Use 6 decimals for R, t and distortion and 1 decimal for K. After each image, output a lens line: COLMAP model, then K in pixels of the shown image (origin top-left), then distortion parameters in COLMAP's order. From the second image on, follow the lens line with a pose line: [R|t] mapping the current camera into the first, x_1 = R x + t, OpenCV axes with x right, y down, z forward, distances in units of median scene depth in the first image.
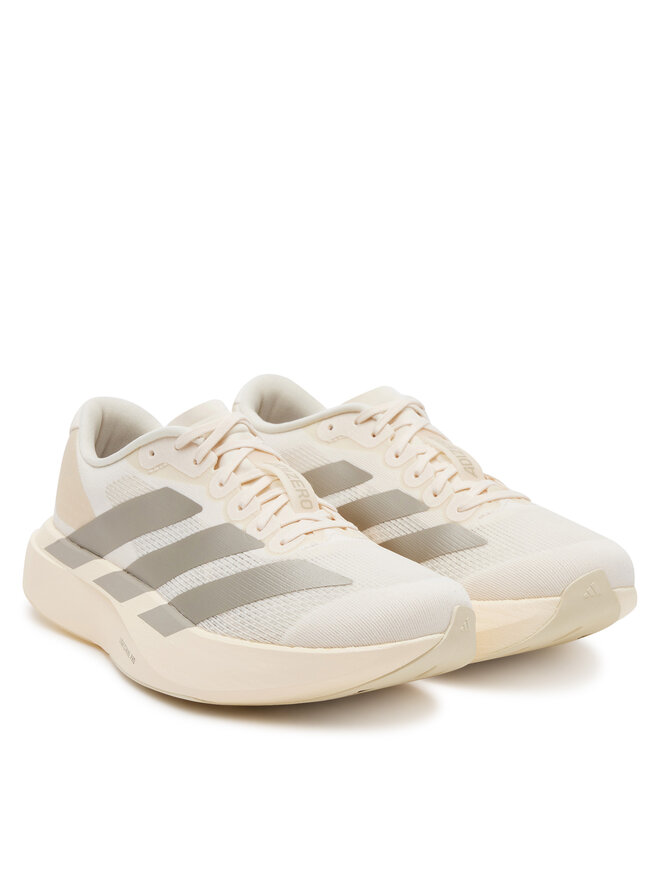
lens RADIAL K [[2603.1, 0, 330.3], [0, 2603.1, 440.2], [0, 0, 1]] dist [-0.235911, 0.000000]
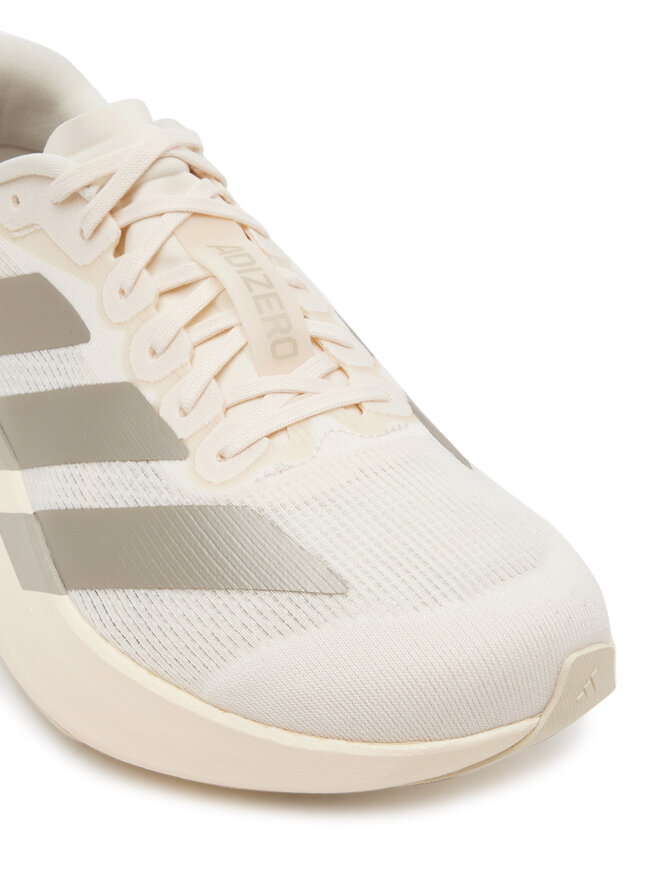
lens RADIAL K [[1588.2, 0, 329.1], [0, 1588.2, 439.1], [0, 0, 1]] dist [-0.160768, 0.000000]
pose [[0.989152, 0.039292, -0.141546, 0.042139], [0.022132, 0.912703, 0.408023, -0.081539], [0.145221, -0.406729, 0.901932, 0.721646]]
